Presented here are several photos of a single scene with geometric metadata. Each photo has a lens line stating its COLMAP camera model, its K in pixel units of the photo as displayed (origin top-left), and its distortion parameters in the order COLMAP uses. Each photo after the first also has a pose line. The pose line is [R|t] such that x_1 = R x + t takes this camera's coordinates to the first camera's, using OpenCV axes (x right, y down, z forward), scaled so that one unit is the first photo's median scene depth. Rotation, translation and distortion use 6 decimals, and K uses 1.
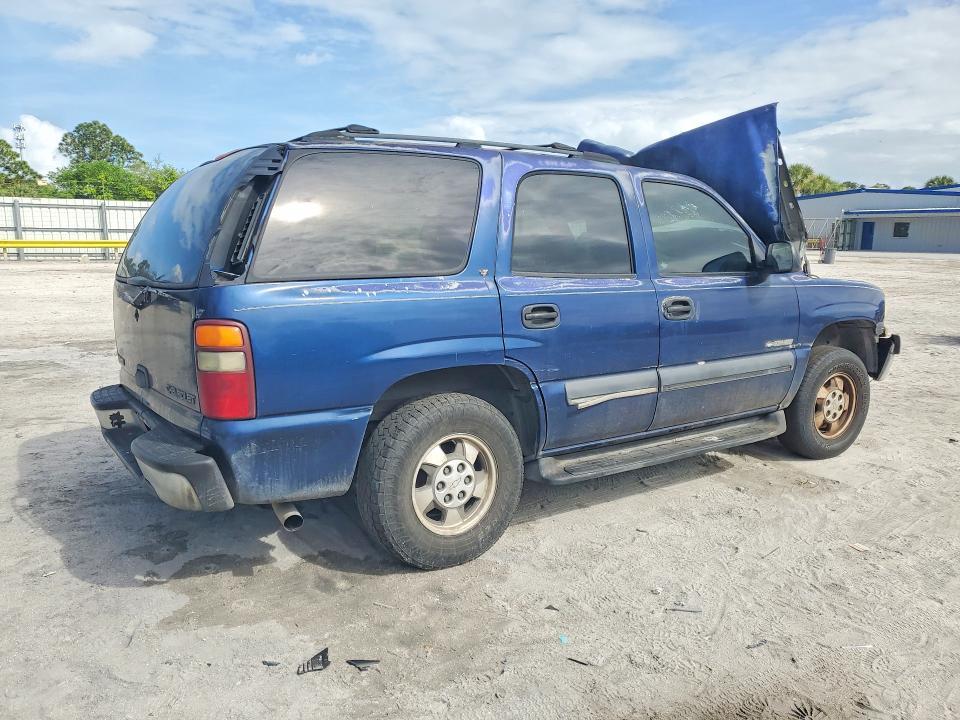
lens RADIAL K [[736.6, 0, 480.0], [0, 736.6, 360.0], [0, 0, 1]] dist [0.027316, 0.003463]
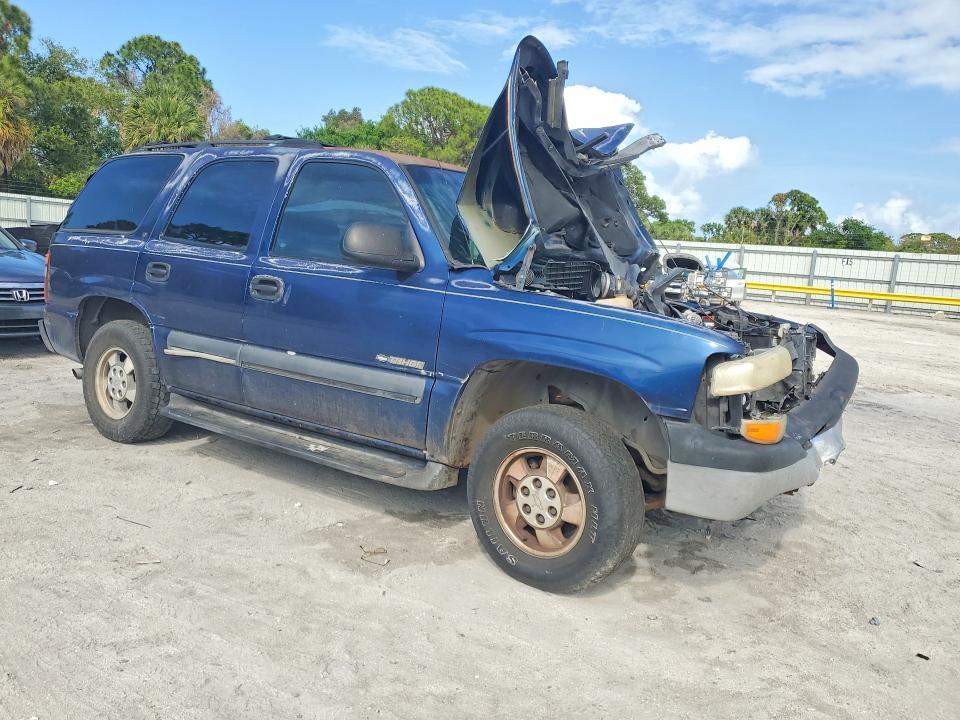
lens RADIAL K [[736.6, 0, 480.0], [0, 736.6, 360.0], [0, 0, 1]] dist [0.027316, 0.003463]
pose [[0.379723, 0.151394, -0.912628, 1.102026], [-0.226429, 0.971722, 0.066986, -0.091574], [0.896962, 0.181209, 0.403265, 0.755928]]
